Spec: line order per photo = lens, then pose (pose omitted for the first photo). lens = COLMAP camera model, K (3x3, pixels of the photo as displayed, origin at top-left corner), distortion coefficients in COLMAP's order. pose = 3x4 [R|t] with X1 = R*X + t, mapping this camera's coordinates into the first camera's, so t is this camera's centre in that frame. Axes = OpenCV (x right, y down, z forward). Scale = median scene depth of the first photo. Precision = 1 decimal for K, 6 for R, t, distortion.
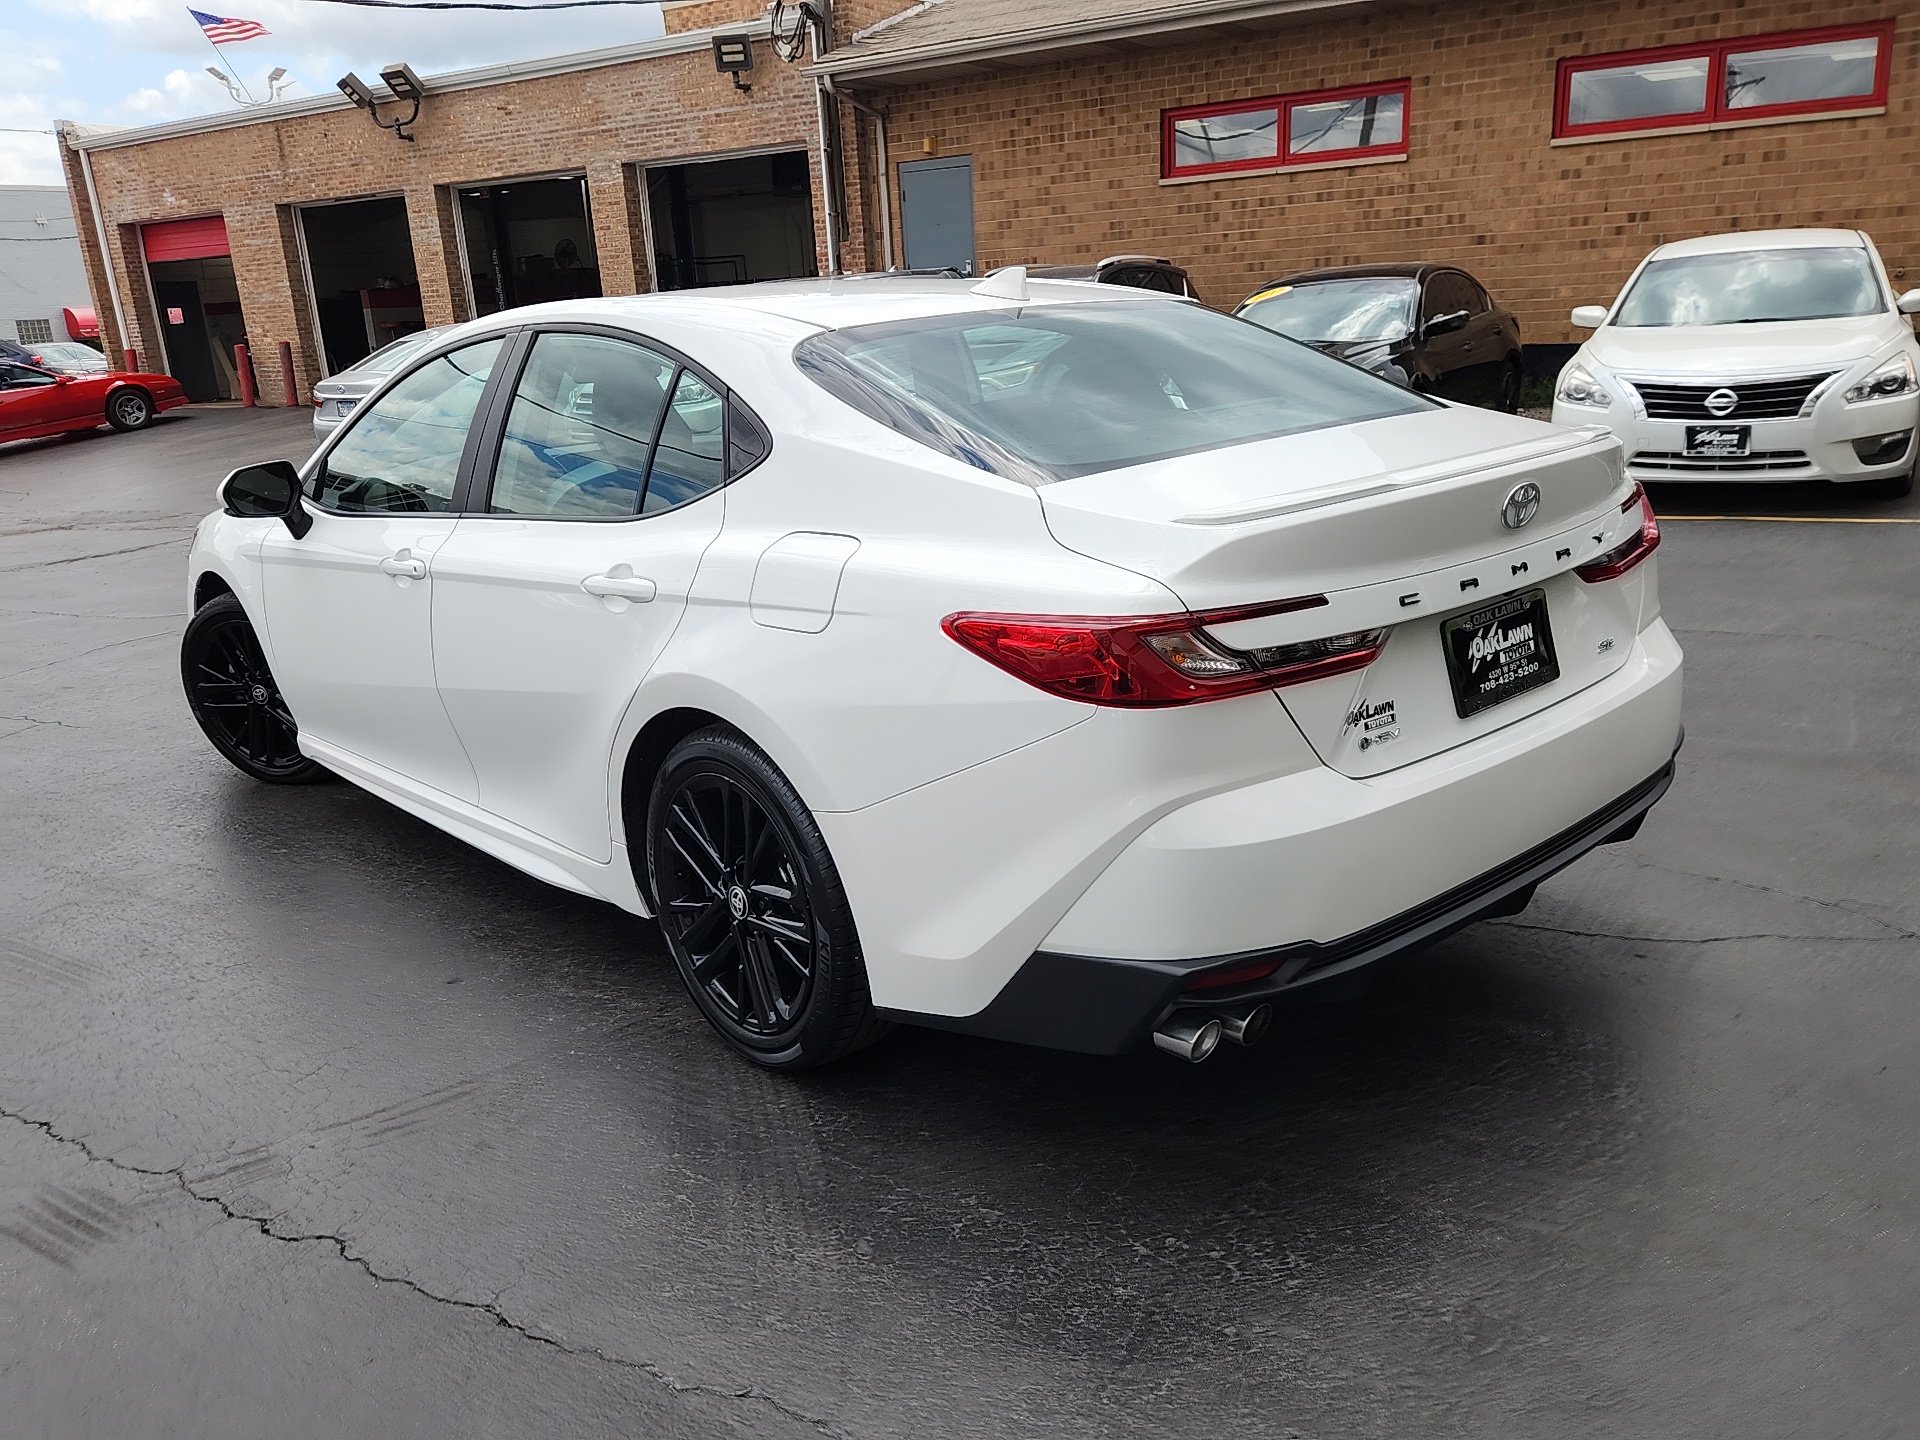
lens RADIAL K [[1471.8, 0, 952.2], [0, 1471.8, 722.7], [0, 0, 1]] dist [0.042591, -0.046816]
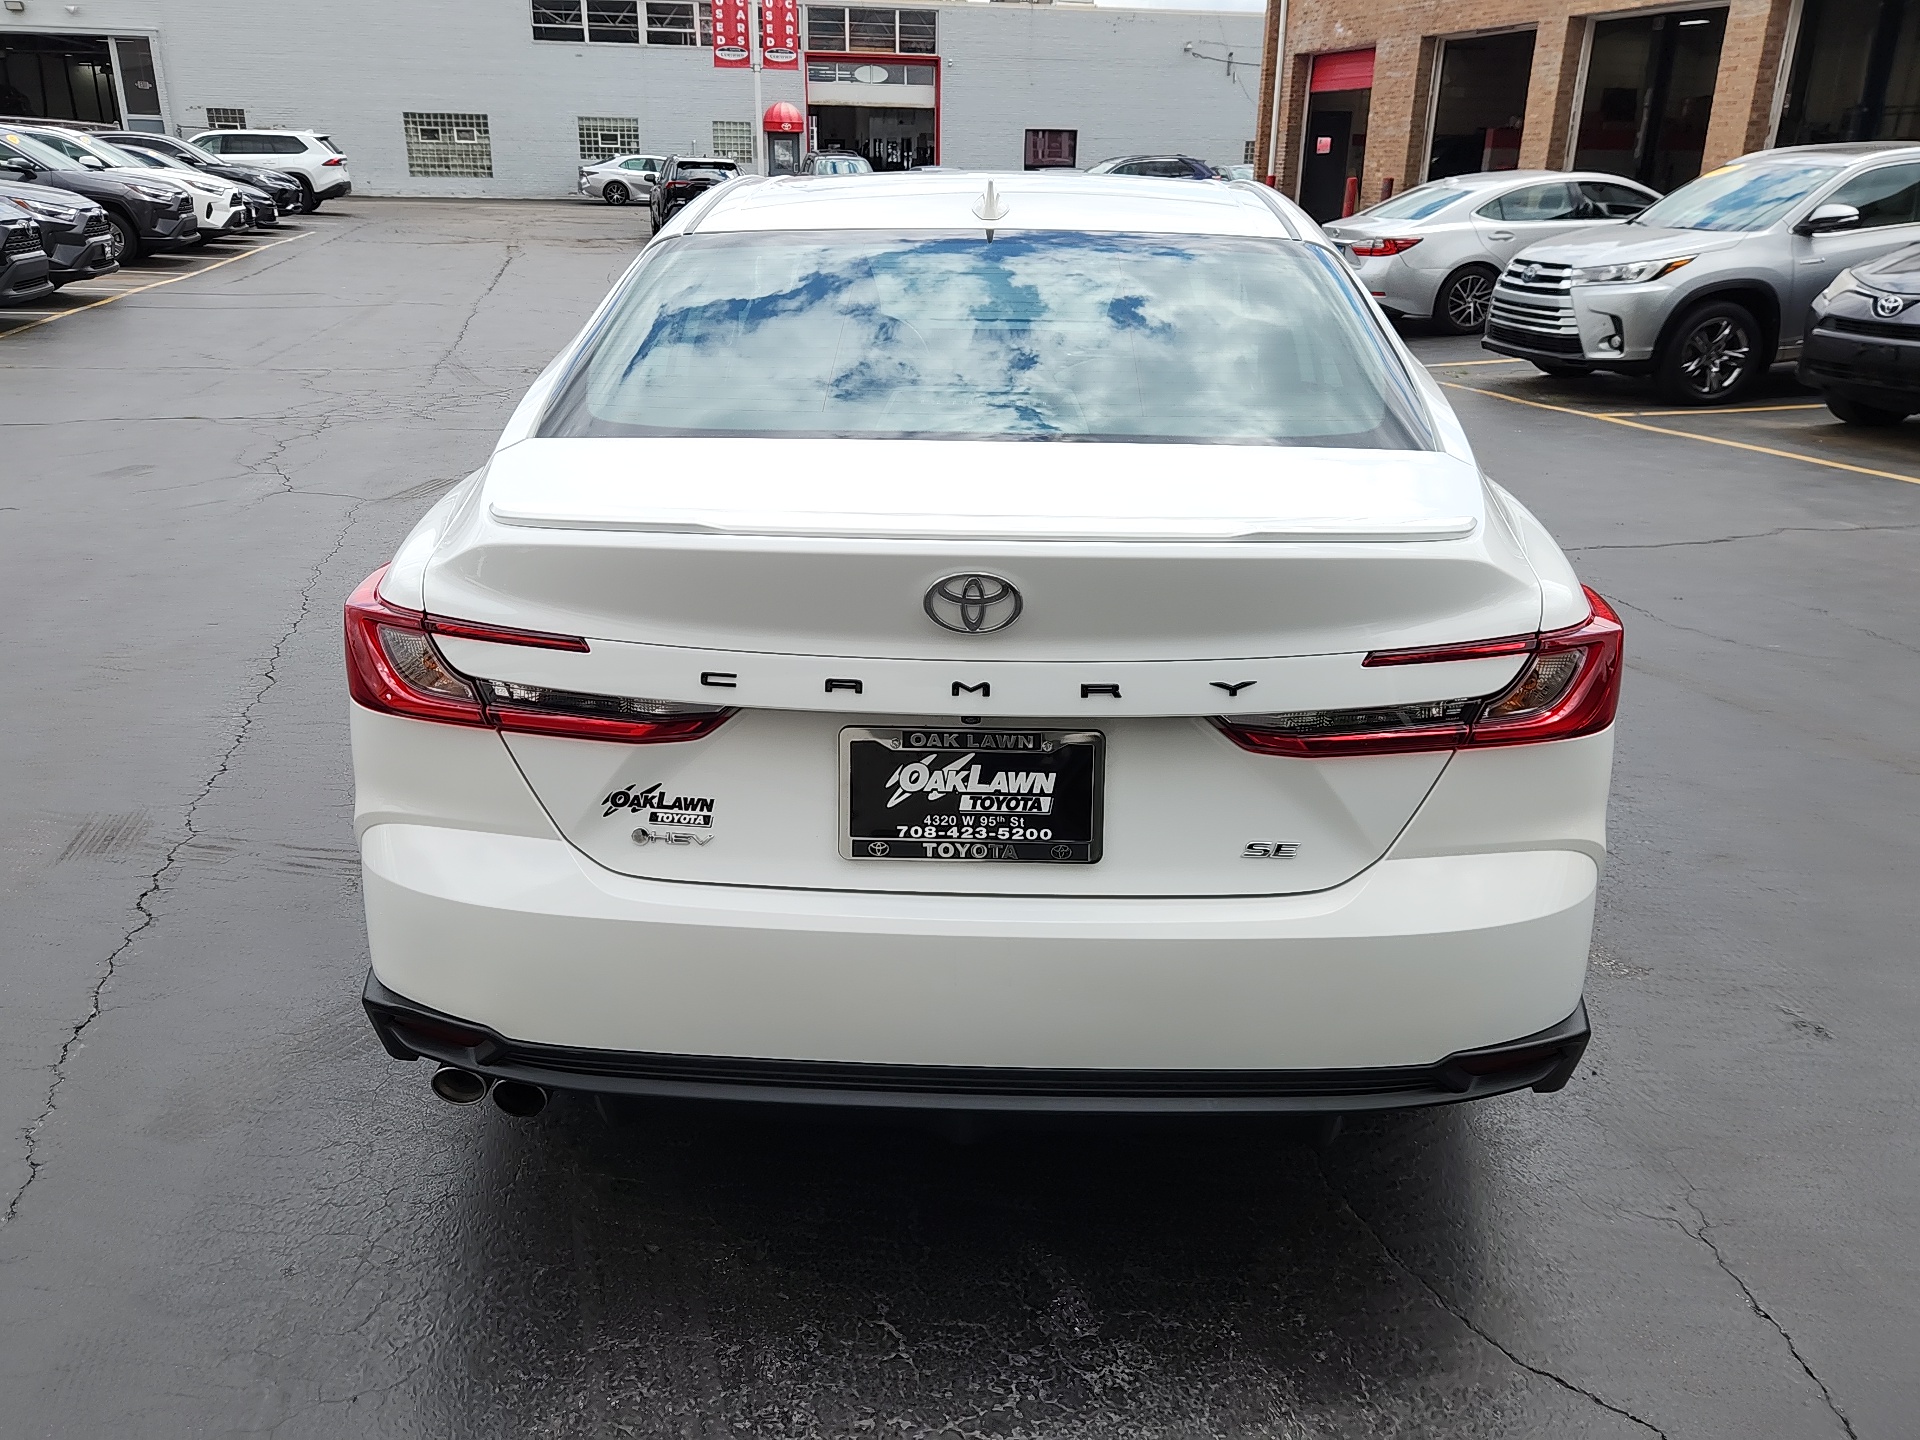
lens RADIAL K [[1471.8, 0, 954.7], [0, 1471.8, 720.2], [0, 0, 1]] dist [0.042591, -0.046816]
pose [[0.718747, 0.302923, -0.625811, 0.669369], [-0.239512, 0.952879, 0.186159, -0.178076], [0.652714, 0.016088, 0.757433, 0.385877]]
